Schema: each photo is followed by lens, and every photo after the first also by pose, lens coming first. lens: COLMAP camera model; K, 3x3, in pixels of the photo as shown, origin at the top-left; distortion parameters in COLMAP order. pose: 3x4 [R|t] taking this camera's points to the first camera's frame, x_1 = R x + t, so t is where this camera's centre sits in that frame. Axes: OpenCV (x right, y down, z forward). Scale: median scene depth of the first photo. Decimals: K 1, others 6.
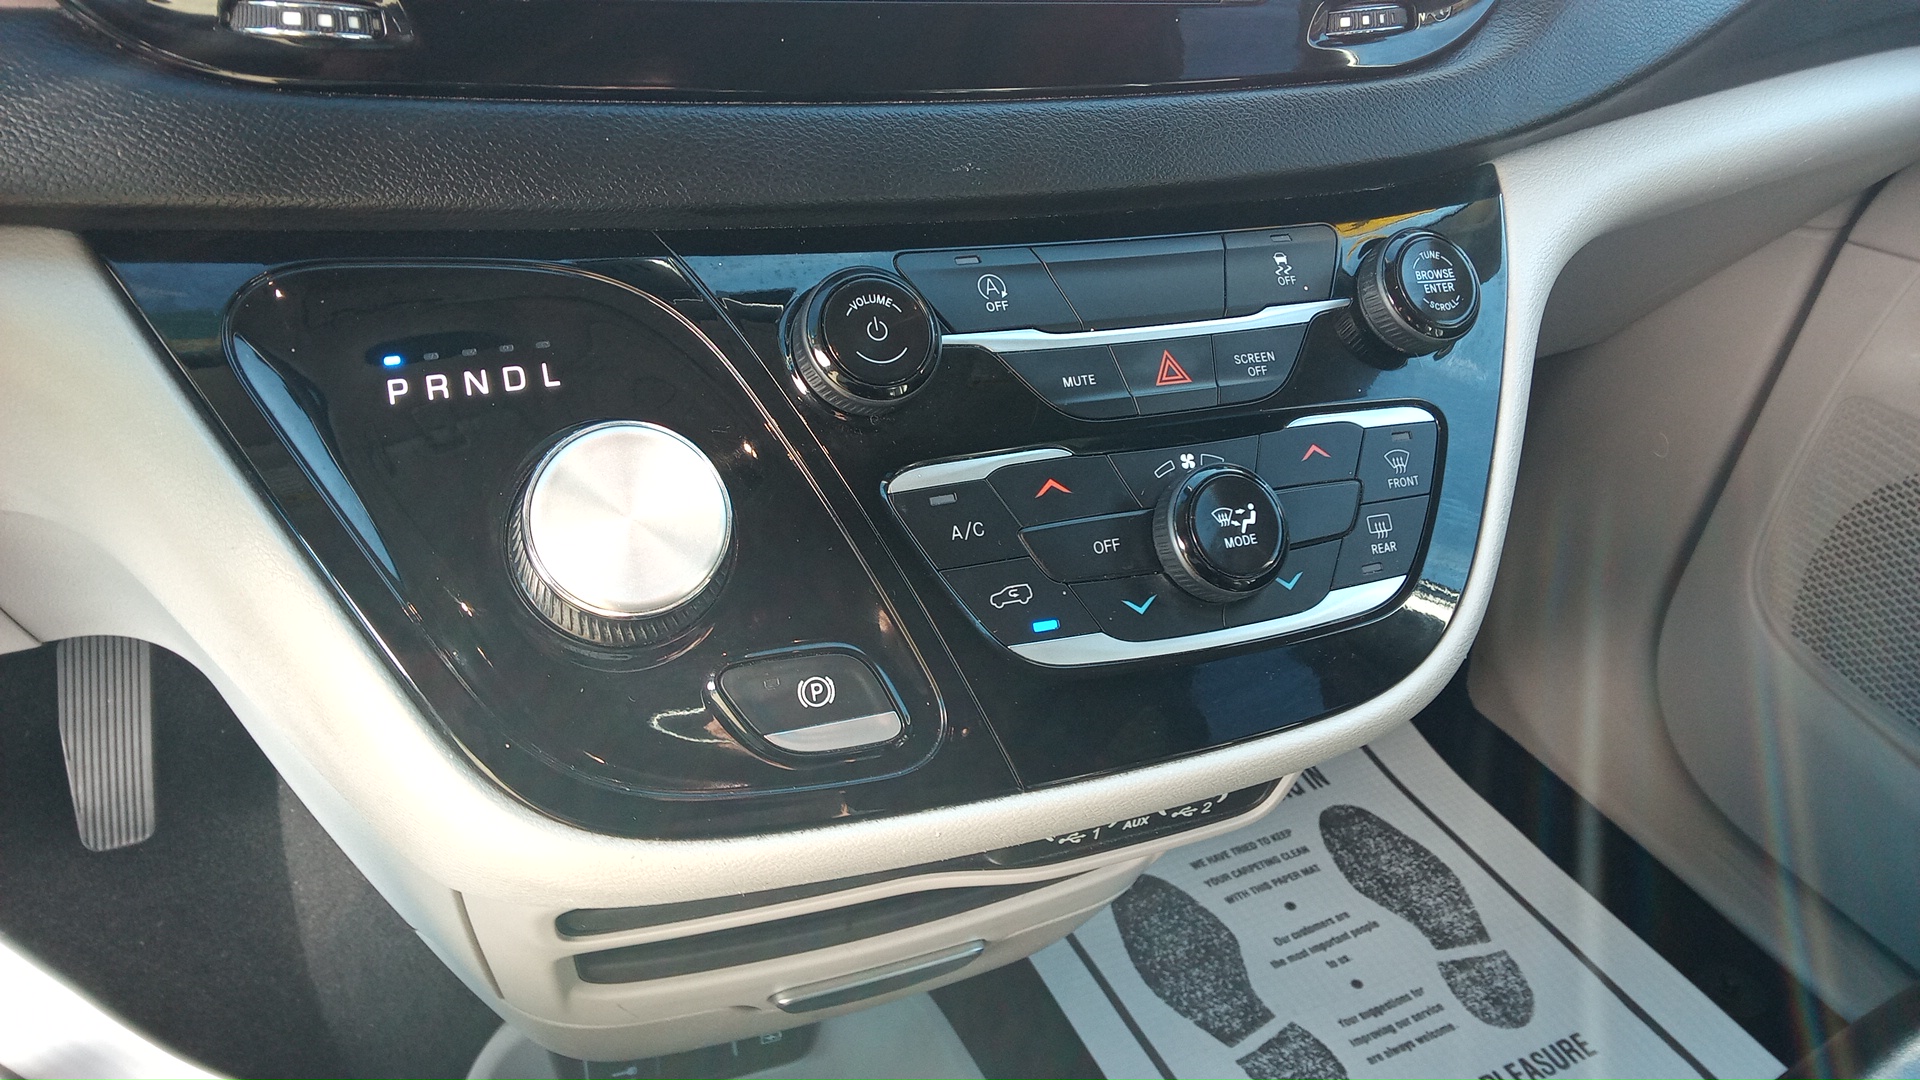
lens RADIAL K [[1379.3, 0, 945.9], [0, 1379.3, 537.4], [0, 0, 1]] dist [0.044433, -0.103296]
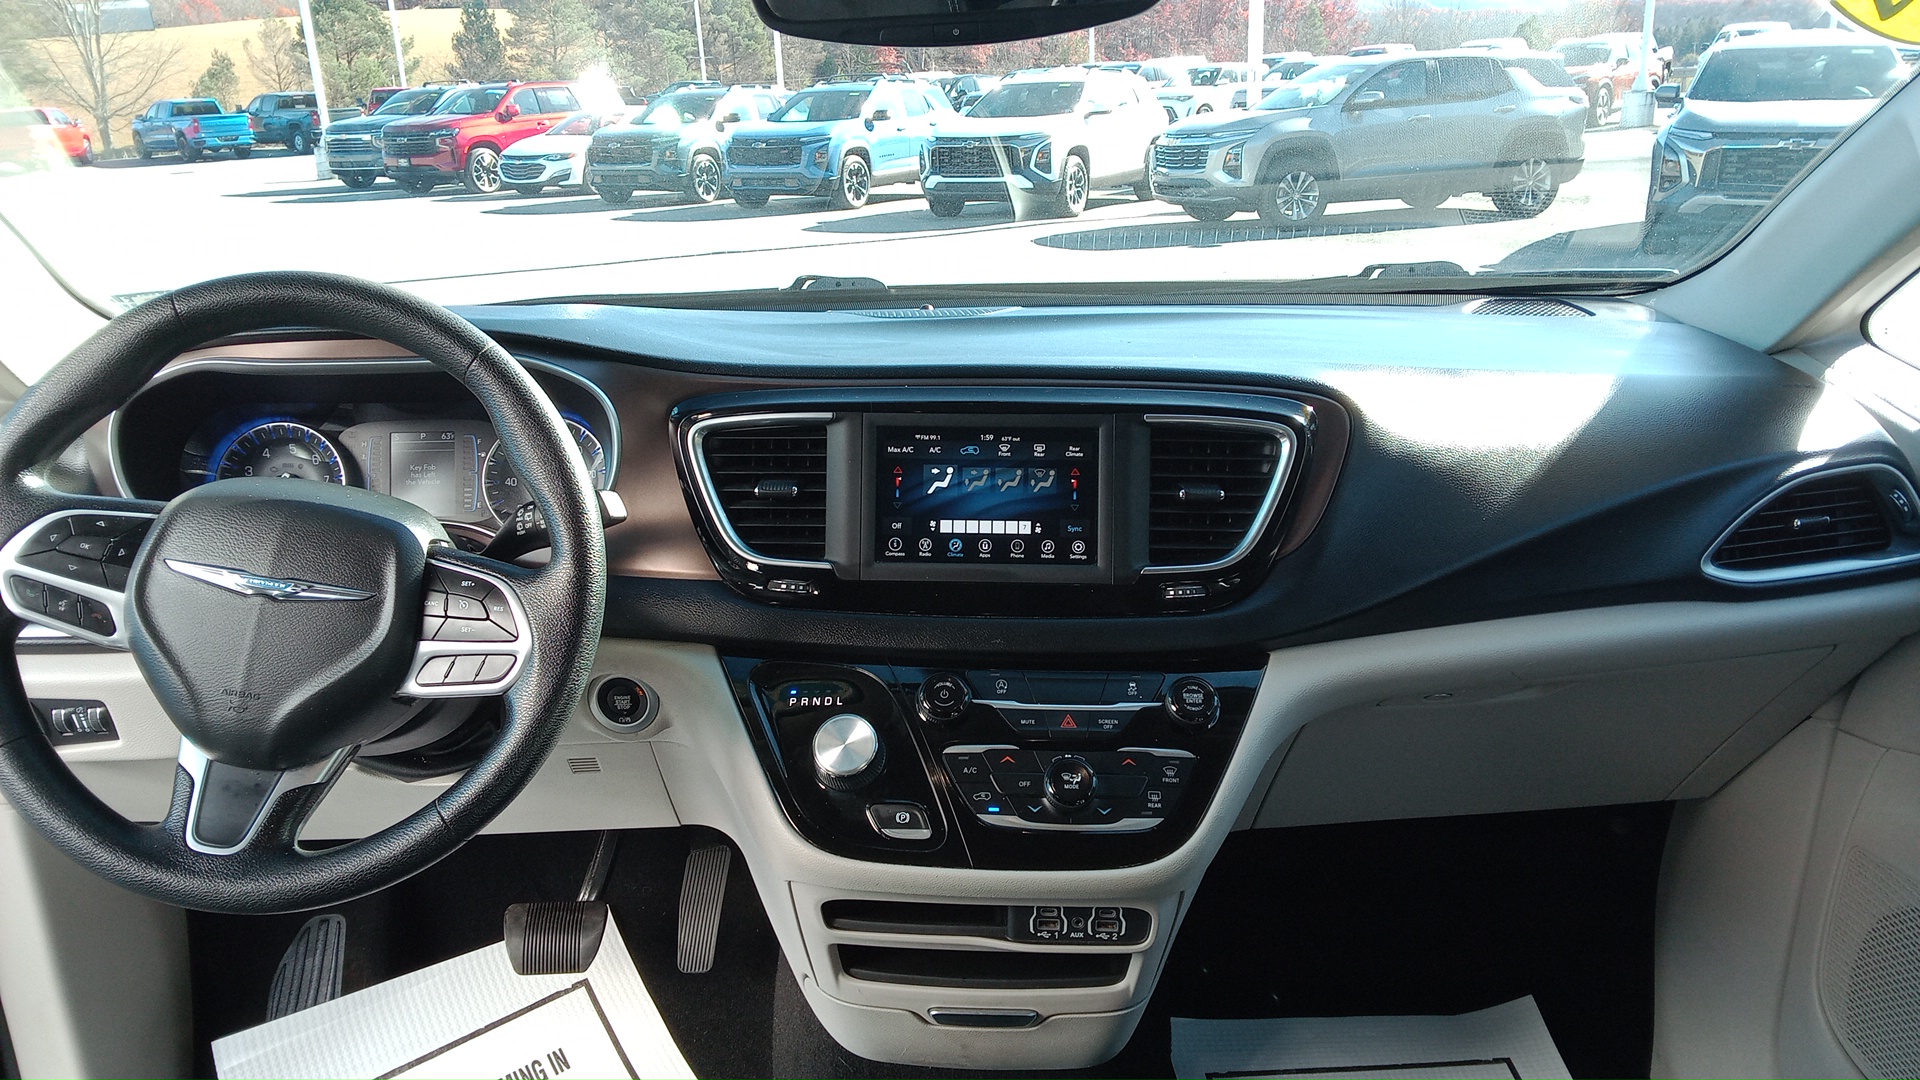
lens RADIAL K [[1379.3, 0, 945.9], [0, 1379.3, 537.4], [0, 0, 1]] dist [0.044433, -0.103296]
pose [[0.915342, 0.027287, -0.401752, 0.925146], [-0.150790, 0.948335, -0.279147, 0.287274], [0.373378, 0.316095, 0.872166, -1.351041]]
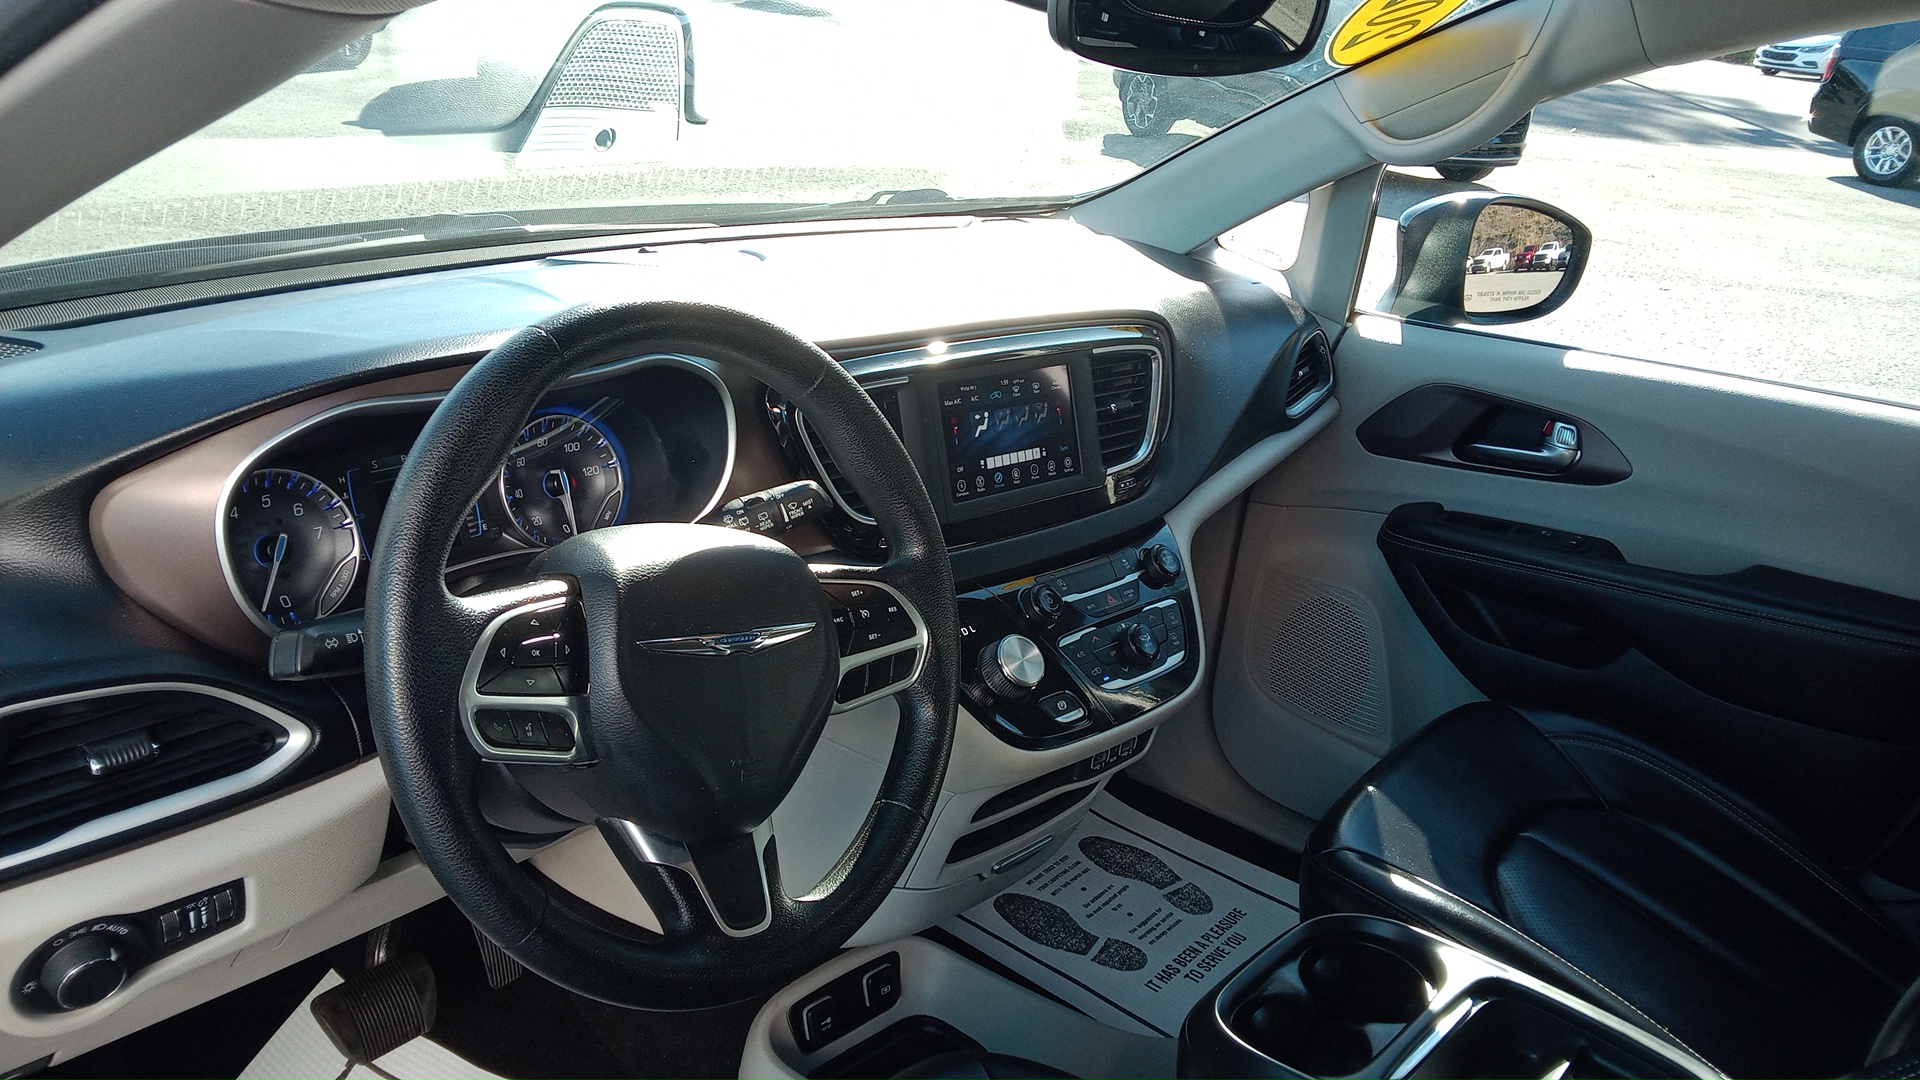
lens RADIAL K [[1379.3, 0, 945.9], [0, 1379.3, 537.4], [0, 0, 1]] dist [0.044433, -0.103296]
pose [[0.916030, -0.149944, 0.372028, -1.308611], [0.219996, 0.963363, -0.153409, 0.143529], [-0.335395, 0.222372, 0.915457, -1.775708]]
